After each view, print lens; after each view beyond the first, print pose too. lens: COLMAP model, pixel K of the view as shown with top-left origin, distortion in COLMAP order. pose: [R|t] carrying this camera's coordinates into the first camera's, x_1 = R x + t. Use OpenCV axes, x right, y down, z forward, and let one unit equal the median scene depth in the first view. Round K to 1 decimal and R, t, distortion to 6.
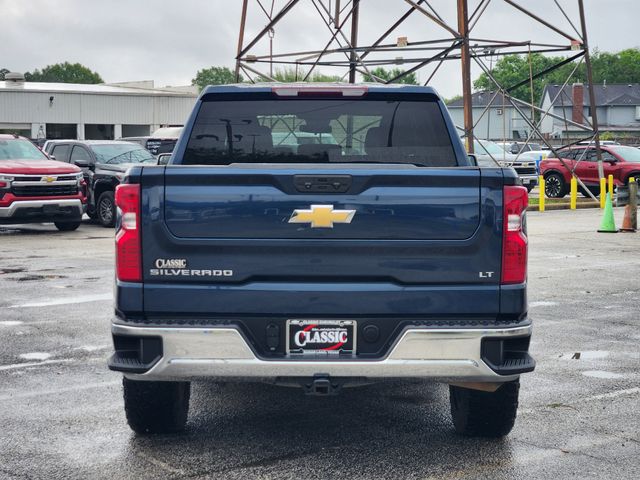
lens RADIAL K [[1273.8, 0, 309.6], [0, 1273.8, 237.8], [0, 0, 1]] dist [-0.818880, 7.625678]
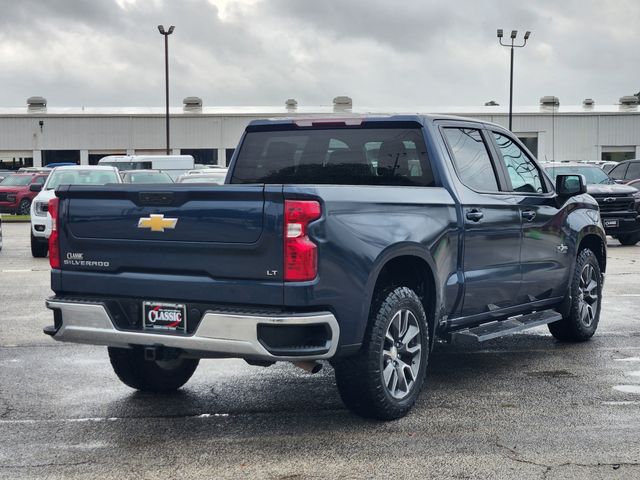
lens RADIAL K [[1273.8, 0, 309.6], [0, 1273.8, 237.8], [0, 0, 1]] dist [-0.818880, 7.625678]
pose [[0.869244, 0.020163, -0.493972, 0.776094], [-0.029165, 0.999519, -0.010523, 0.007395], [0.493522, 0.023553, 0.869414, -0.051166]]
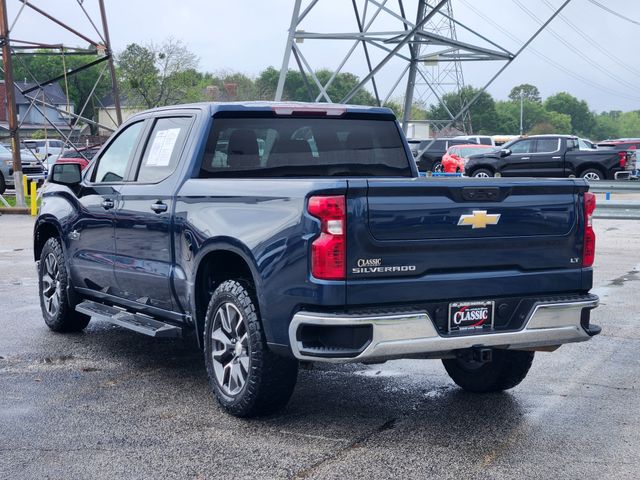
lens RADIAL K [[1273.8, 0, 309.6], [0, 1273.8, 237.8], [0, 0, 1]] dist [-0.818880, 7.625678]
pose [[0.885322, -0.033173, 0.463794, -0.708251], [0.031702, 0.999437, 0.010969, -0.017515], [-0.463897, 0.004992, 0.885875, -0.028418]]
